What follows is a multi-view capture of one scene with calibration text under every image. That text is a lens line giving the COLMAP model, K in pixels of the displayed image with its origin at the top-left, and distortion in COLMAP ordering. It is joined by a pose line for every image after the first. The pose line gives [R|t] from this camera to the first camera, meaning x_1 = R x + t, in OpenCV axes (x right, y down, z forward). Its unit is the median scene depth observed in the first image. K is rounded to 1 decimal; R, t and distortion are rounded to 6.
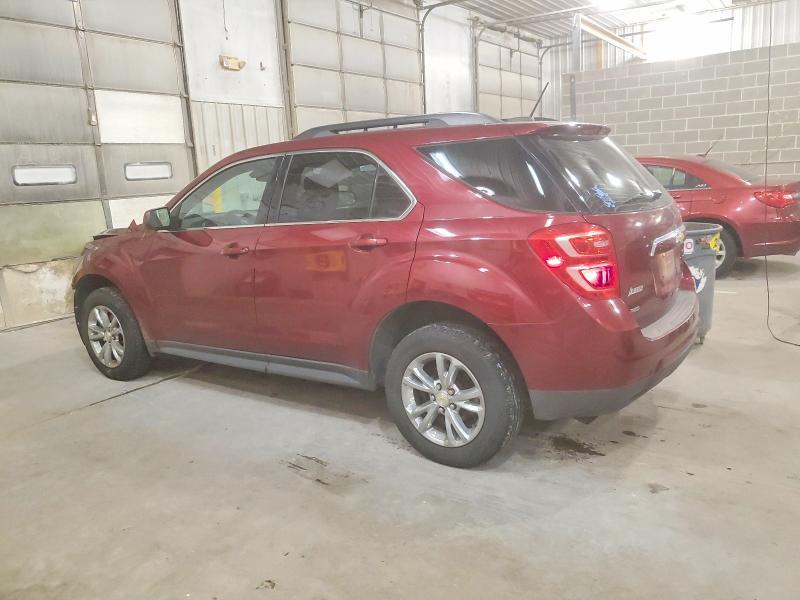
lens RADIAL K [[625.7, 0, 405.9], [0, 625.7, 298.6], [0, 0, 1]] dist [0.008348, -0.005560]
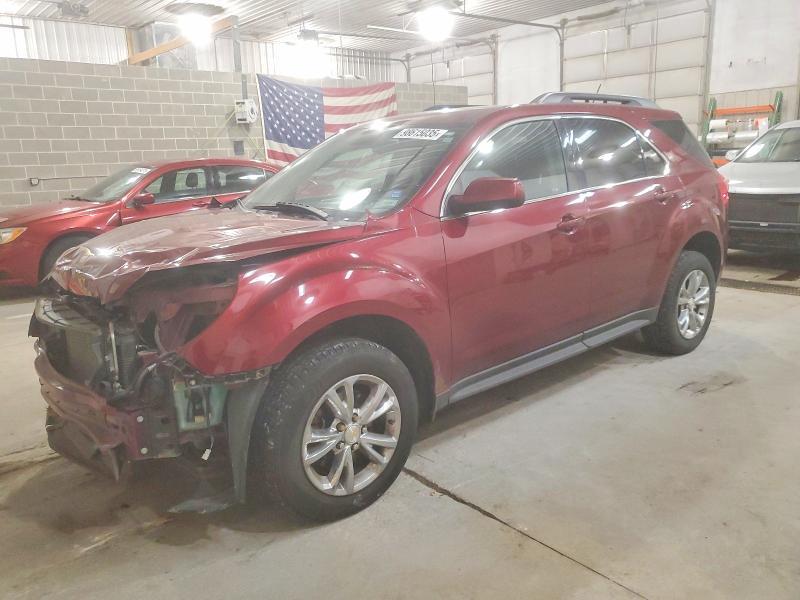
lens RADIAL K [[625.7, 0, 405.7], [0, 625.7, 298.7], [0, 0, 1]] dist [0.008348, -0.005560]
pose [[0.257153, -0.170155, 0.951273, -1.152843], [0.215984, 0.969595, 0.115046, -0.120351], [-0.941925, 0.175876, 0.286085, 0.966928]]
